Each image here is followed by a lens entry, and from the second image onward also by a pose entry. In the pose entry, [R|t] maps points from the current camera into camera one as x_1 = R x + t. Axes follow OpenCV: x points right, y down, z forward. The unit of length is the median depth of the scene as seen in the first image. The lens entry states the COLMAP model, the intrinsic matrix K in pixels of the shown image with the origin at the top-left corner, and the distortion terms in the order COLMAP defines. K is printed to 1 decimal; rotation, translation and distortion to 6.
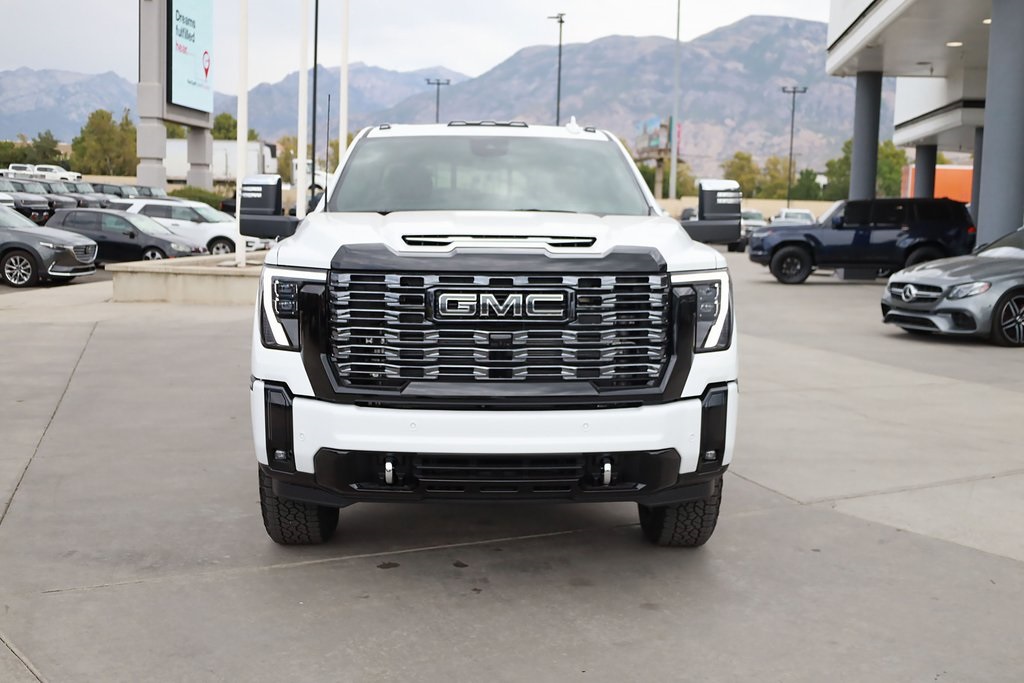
lens RADIAL K [[1208.5, 0, 512.0], [0, 1208.5, 341.5], [0, 0, 1]] dist [0.019540, -0.003805]
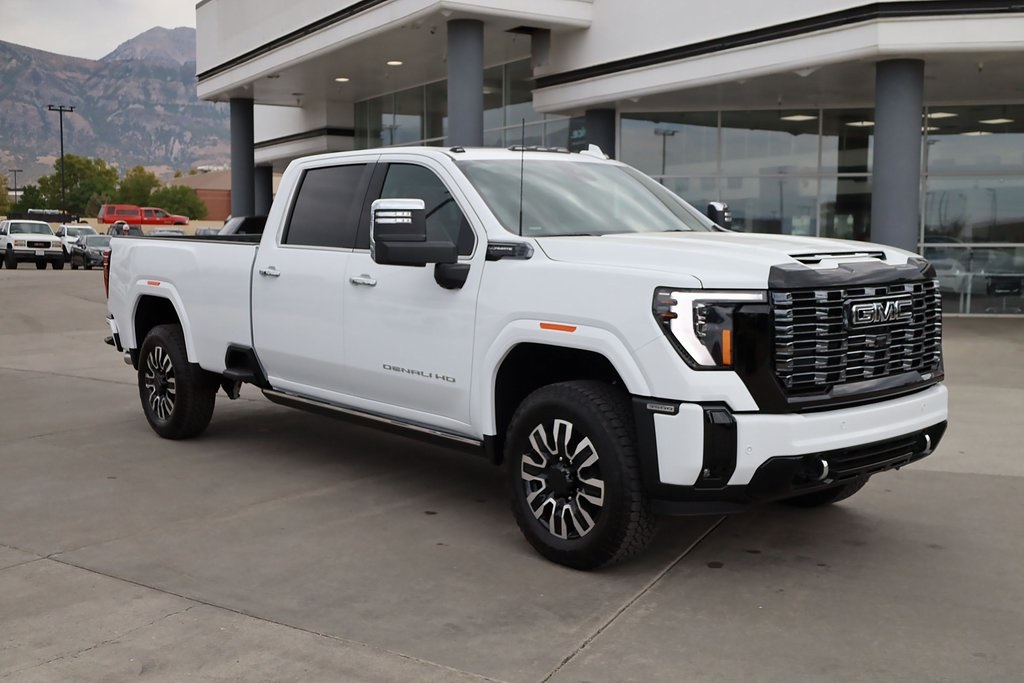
lens RADIAL K [[1119.6, 0, 512.0], [0, 1119.6, 341.5], [0, 0, 1]] dist [0.009549, 0.025998]
pose [[0.776898, -0.082681, 0.624174, -0.923544], [0.084897, 0.996043, 0.026270, -0.057670], [-0.623876, 0.032582, 0.780844, 0.362738]]
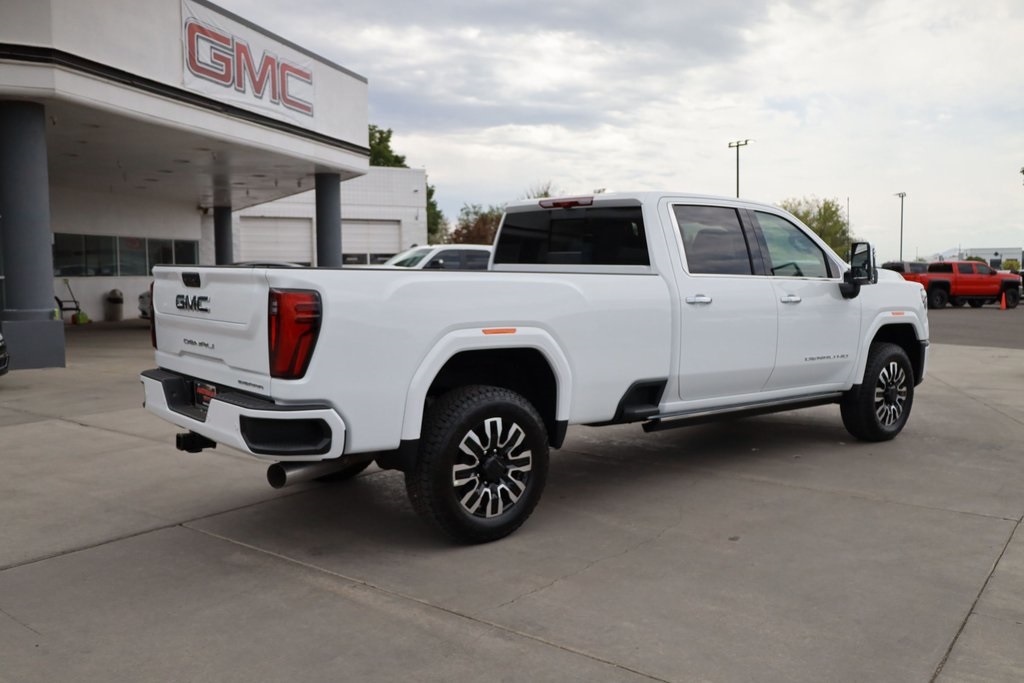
lens RADIAL K [[898.7, 0, 512.0], [0, 898.7, 341.5], [0, 0, 1]] dist [-0.014964, -0.003589]
pose [[-0.618873, -0.086588, 0.780704, -1.063718], [0.072073, 0.983453, 0.166208, -0.306629], [-0.782178, 0.159130, -0.602392, 2.672413]]
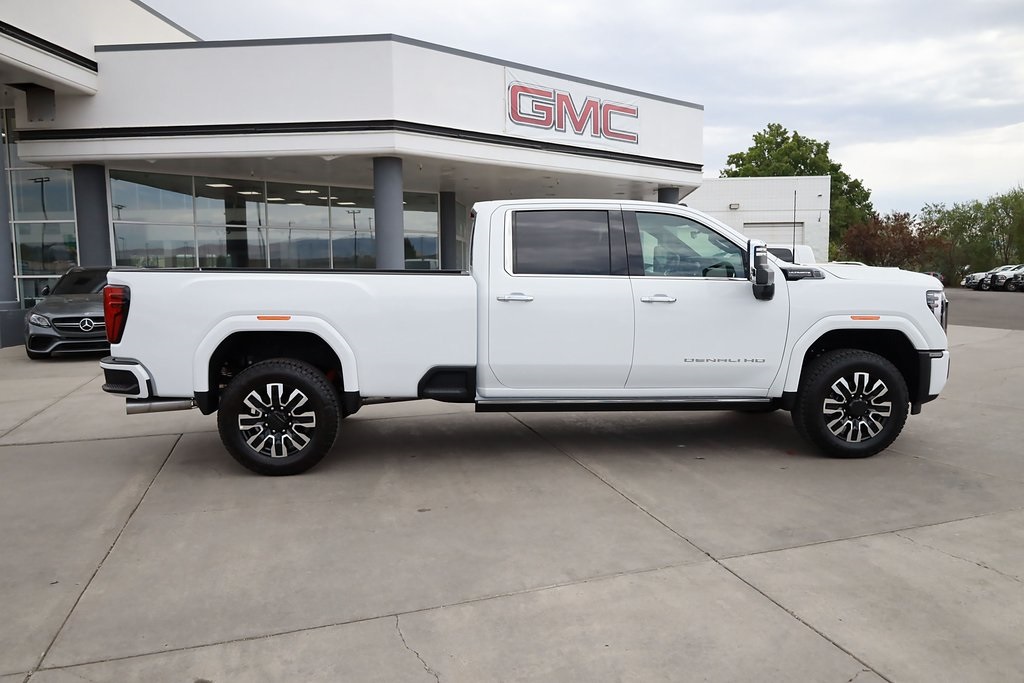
lens RADIAL K [[713.0, 0, 512.0], [0, 713.0, 341.5], [0, 0, 1]] dist [-0.000938, -0.000836]
pose [[-0.045909, -0.128871, 0.990598, -1.336997], [0.113199, 0.984585, 0.133335, -0.217698], [-0.992511, 0.118256, -0.030613, 1.754021]]
